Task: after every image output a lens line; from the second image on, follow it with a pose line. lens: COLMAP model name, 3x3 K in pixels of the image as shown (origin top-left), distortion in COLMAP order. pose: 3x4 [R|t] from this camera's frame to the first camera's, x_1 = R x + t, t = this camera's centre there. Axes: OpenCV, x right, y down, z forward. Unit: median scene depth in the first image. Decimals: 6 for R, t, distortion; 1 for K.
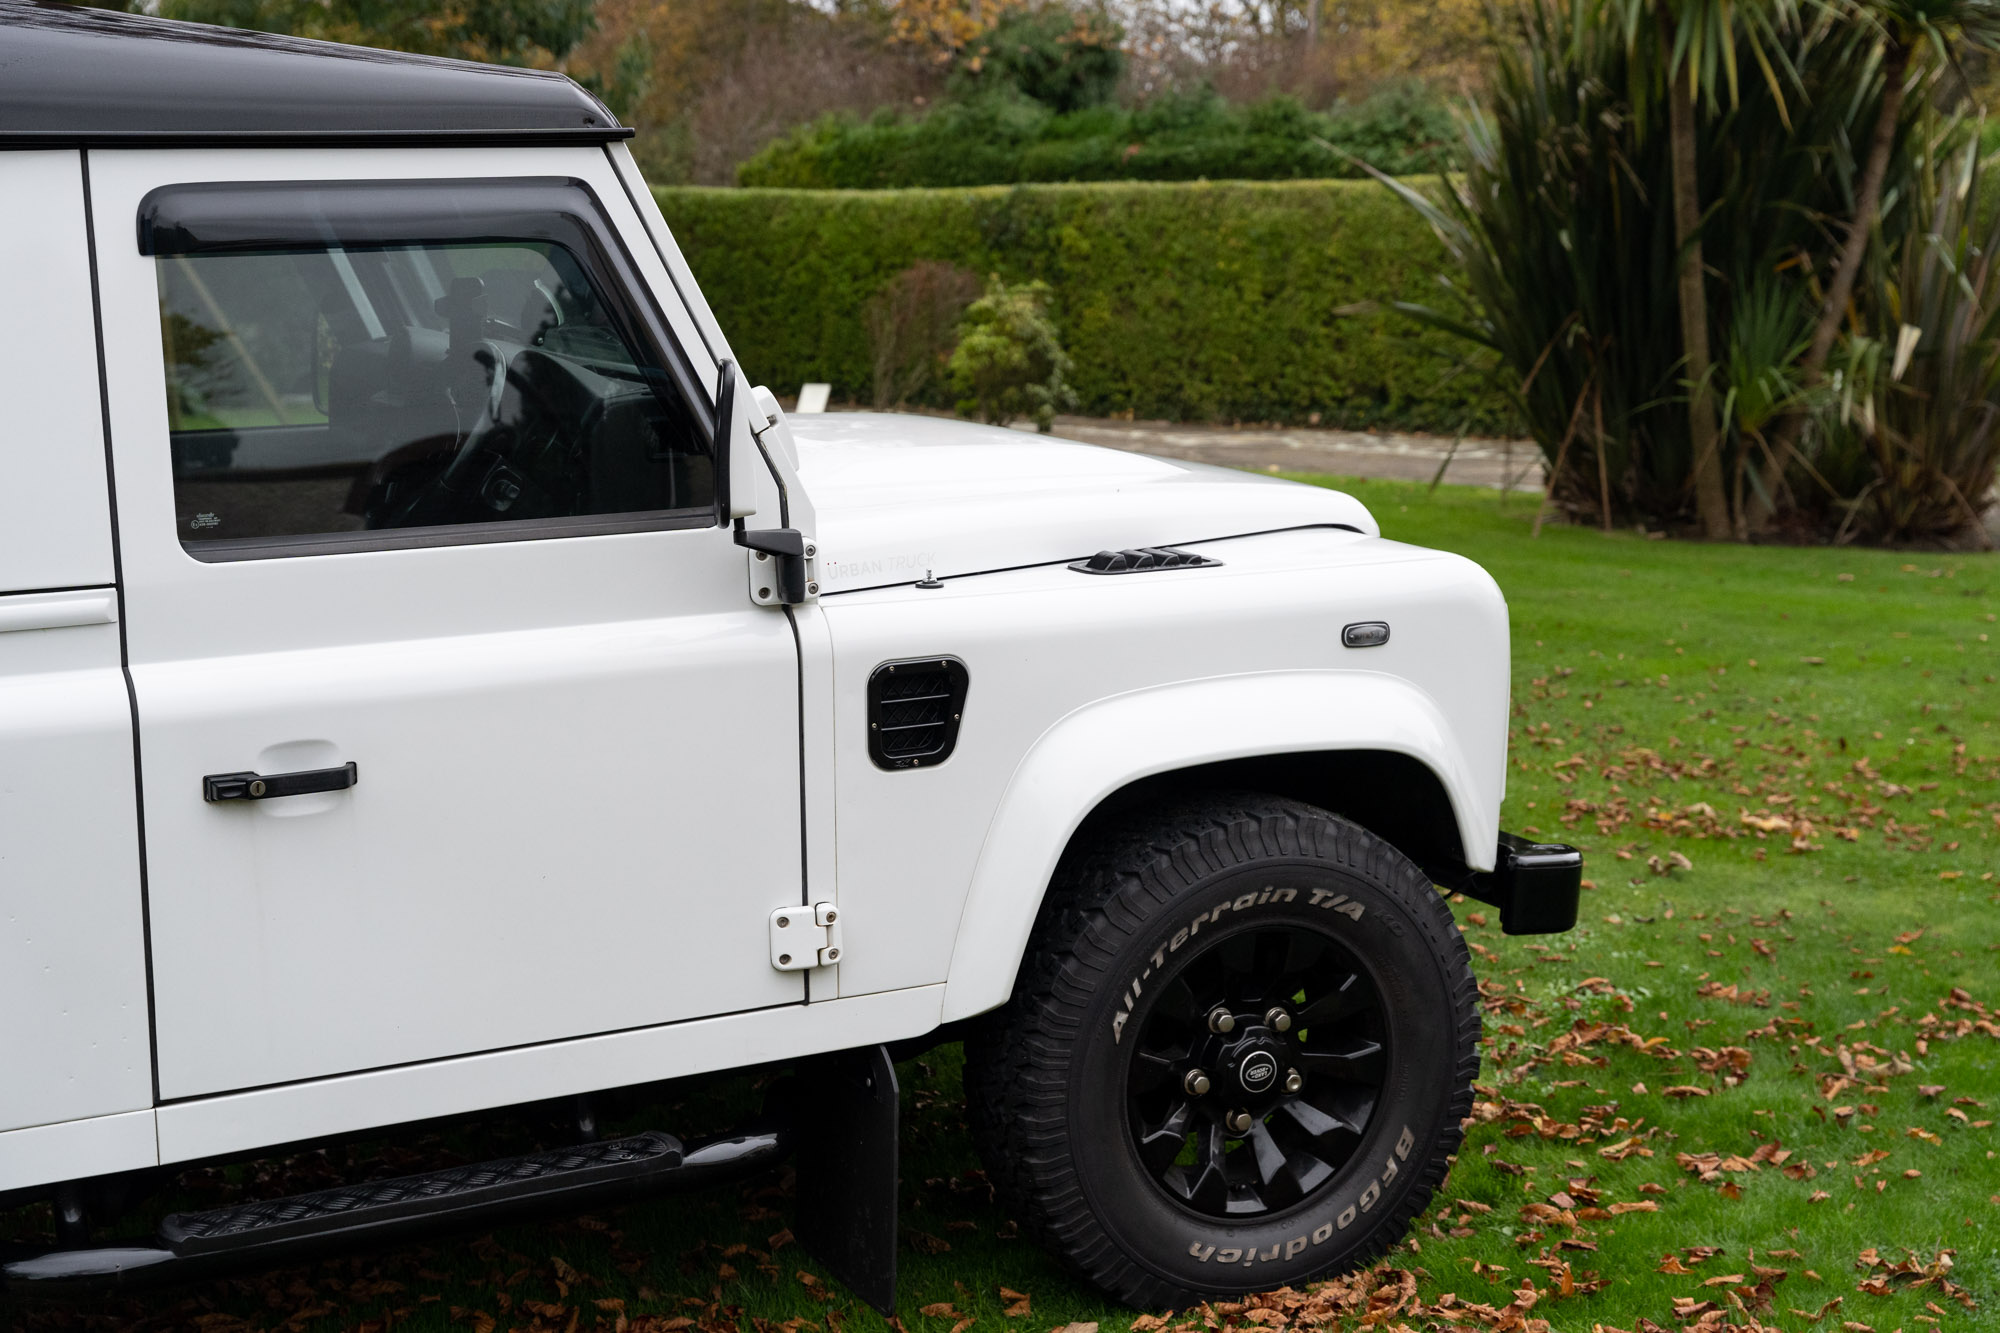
lens RADIAL K [[2972.5, 0, 1000.0], [0, 2972.5, 666.5], [0, 0, 1]] dist [0.005927, 0.095268]
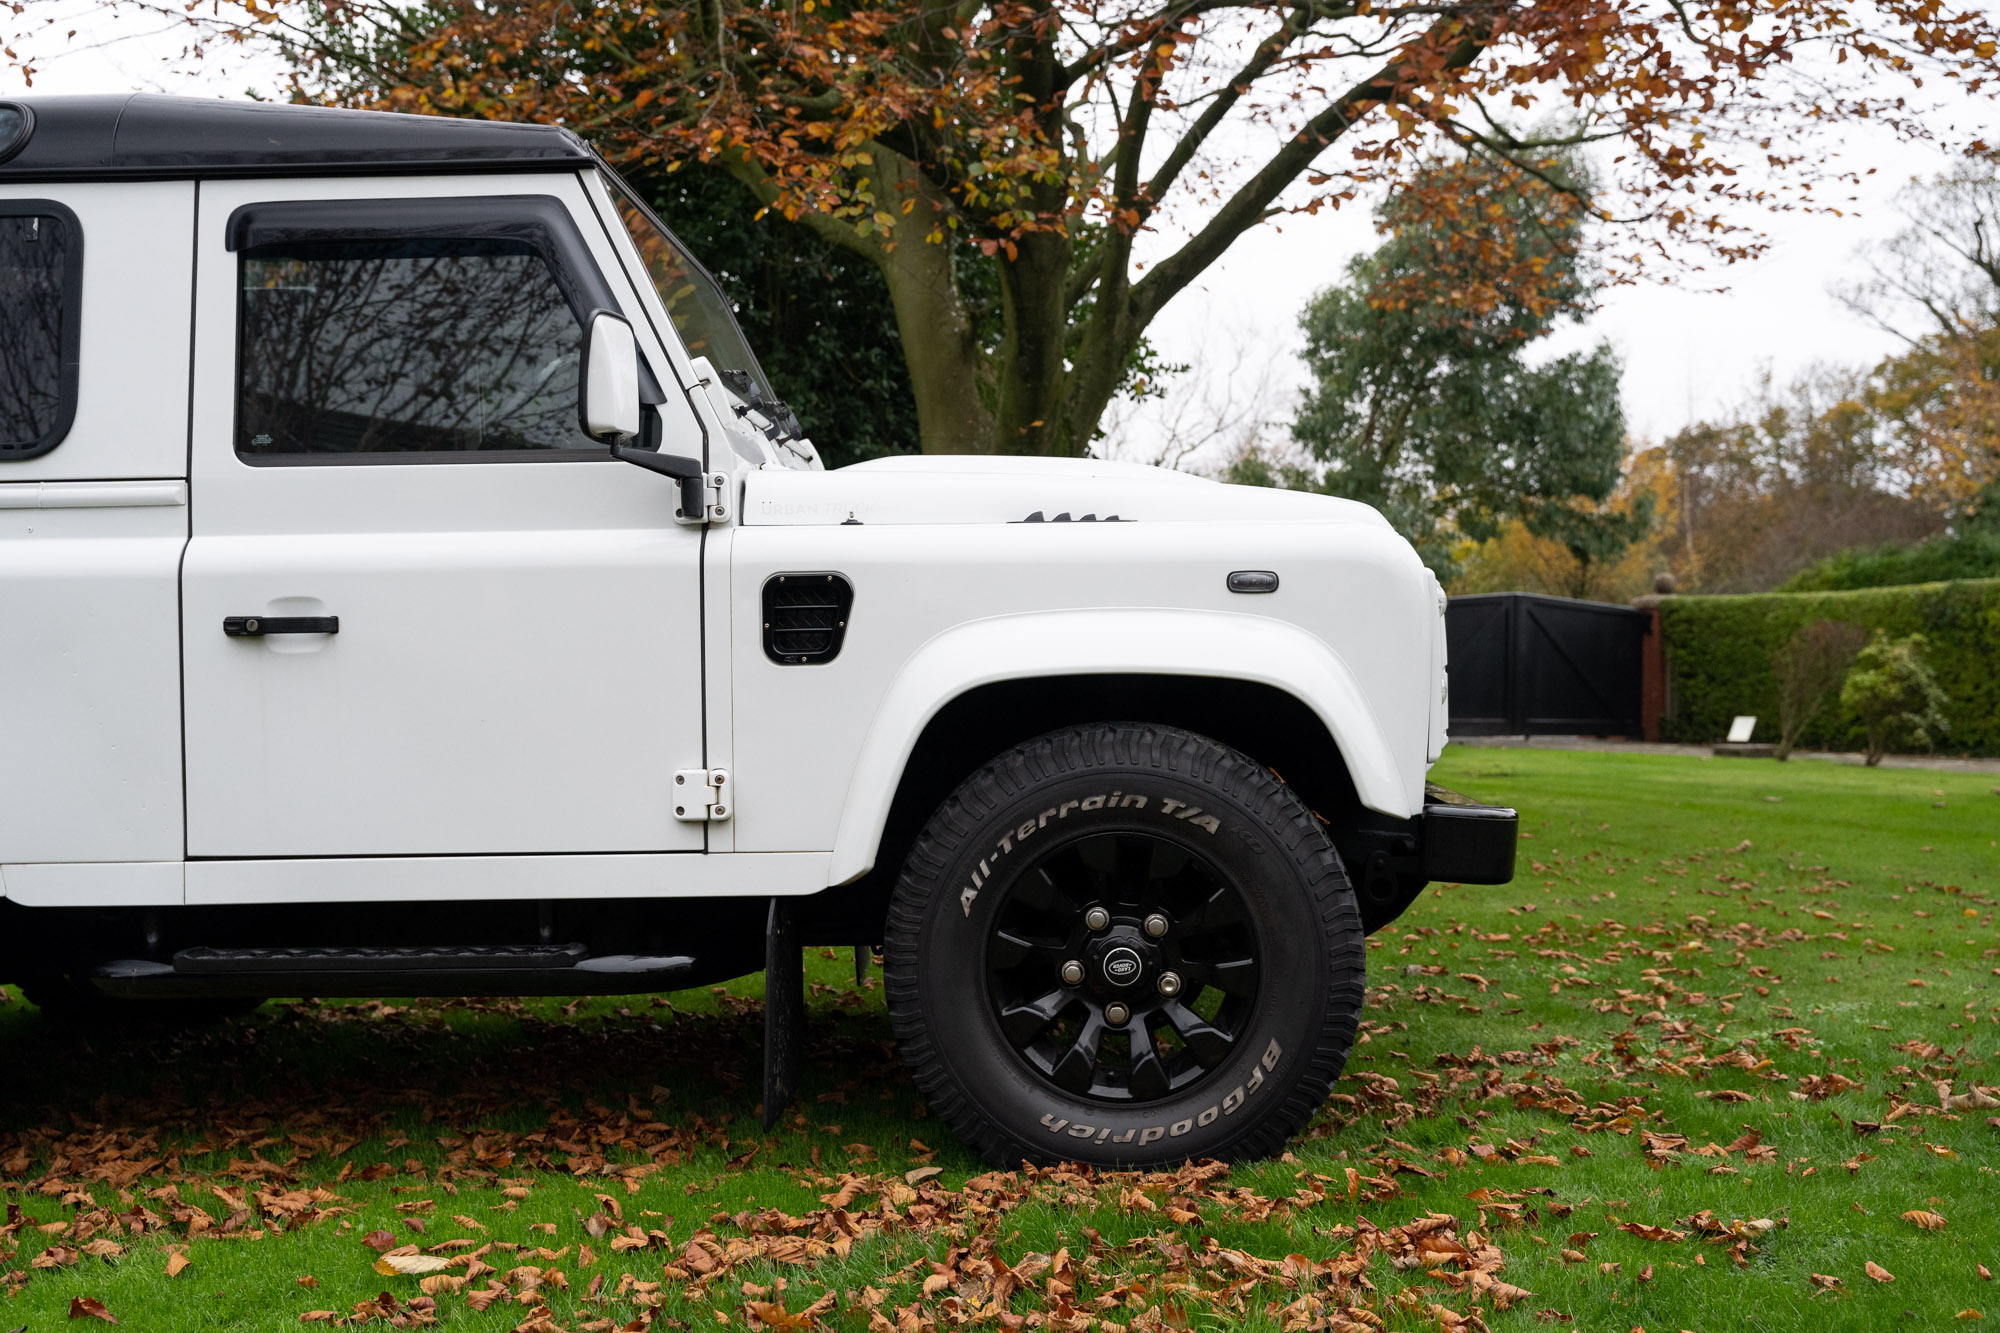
lens RADIAL K [[1983.4, 0, 1000.0], [0, 1983.4, 666.5], [0, 0, 1]] dist [0.003600, -0.000729]
pose [[0.868427, 0.001147, -0.495816, 0.413085], [-0.077632, 0.987978, -0.133689, 0.128219], [0.489702, 0.154590, 0.858076, 0.327730]]
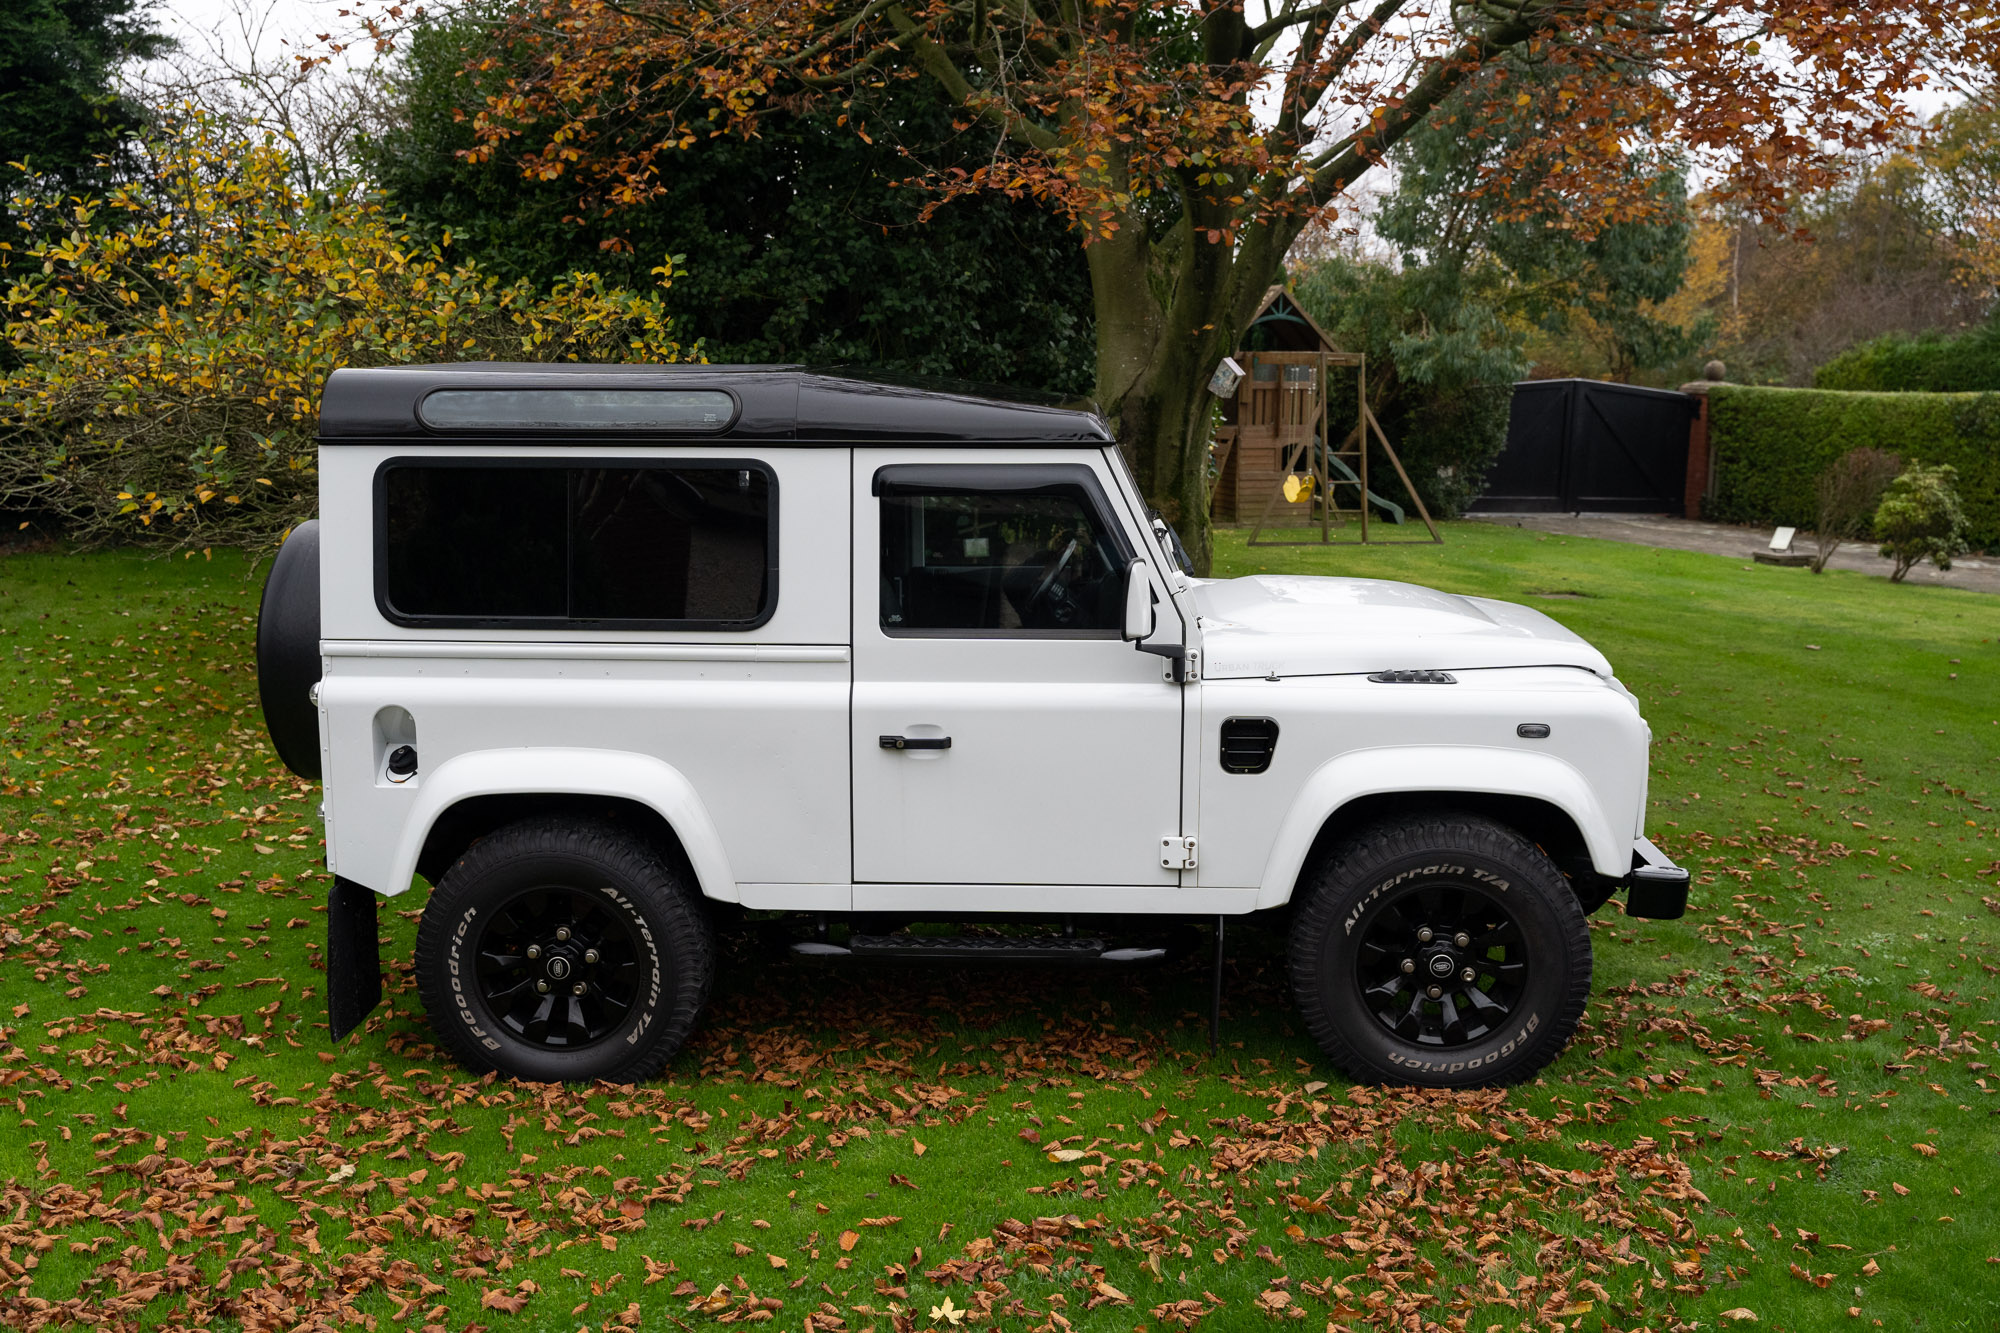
lens RADIAL K [[1947.3, 0, 1000.0], [0, 1947.3, 666.5], [0, 0, 1]] dist [-0.003108, 0.013411]
pose [[0.861215, 0.094031, -0.499467, 0.427782], [-0.095854, 0.995151, 0.022072, -0.044334], [0.499120, 0.028867, 0.866052, -0.157400]]
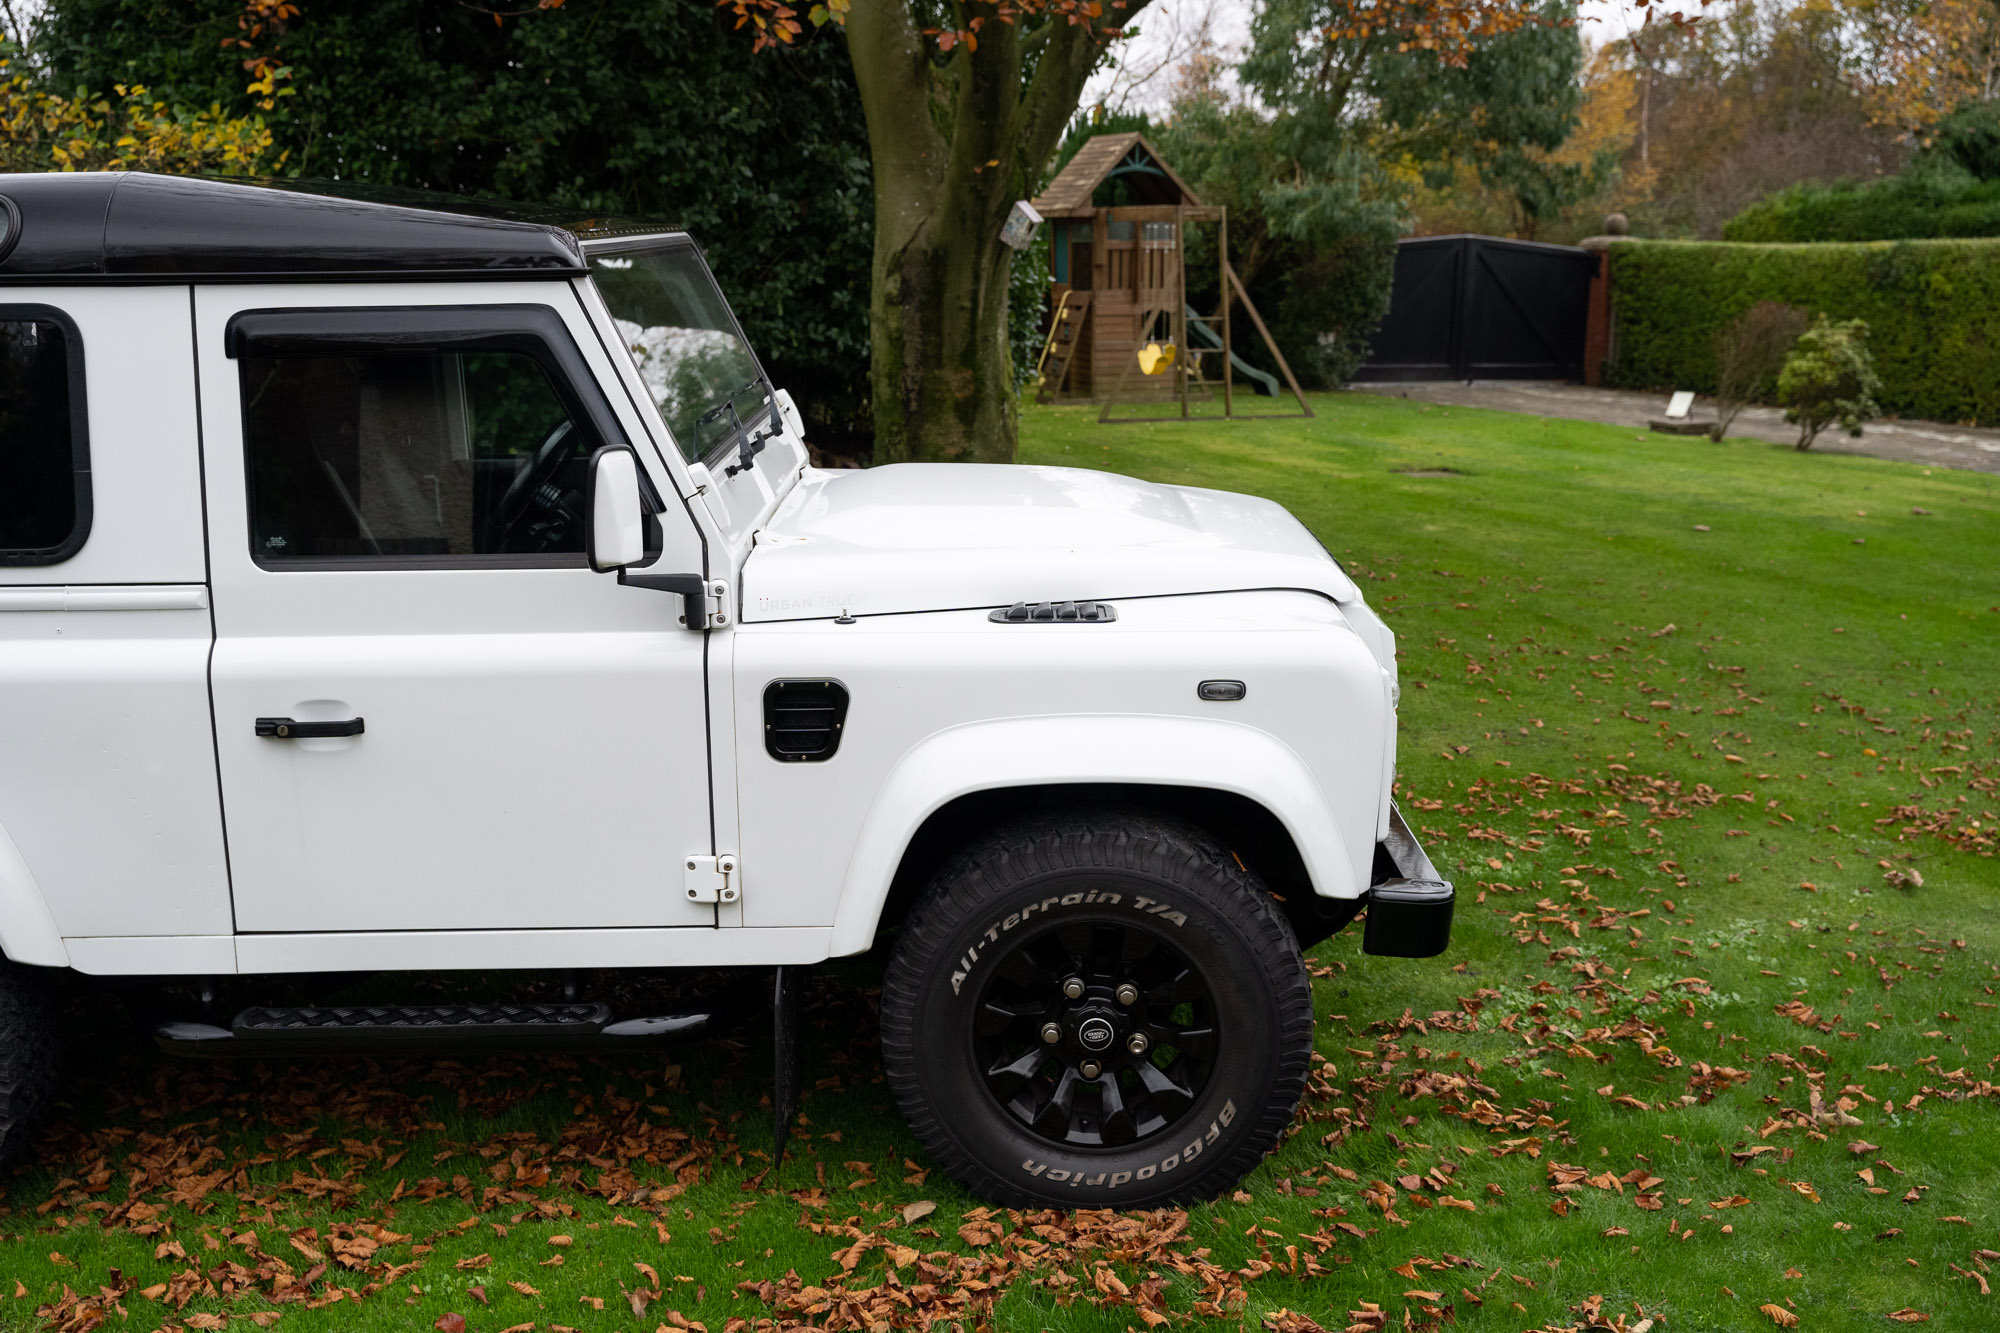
lens RADIAL K [[1977.8, 0, 1000.0], [0, 1977.8, 666.5], [0, 0, 1]] dist [0.003585, 0.008969]
pose [[0.882831, 0.103476, -0.458151, 0.411844], [-0.076598, 0.994090, 0.076921, -0.075451], [0.463403, -0.032815, 0.885540, 0.260270]]
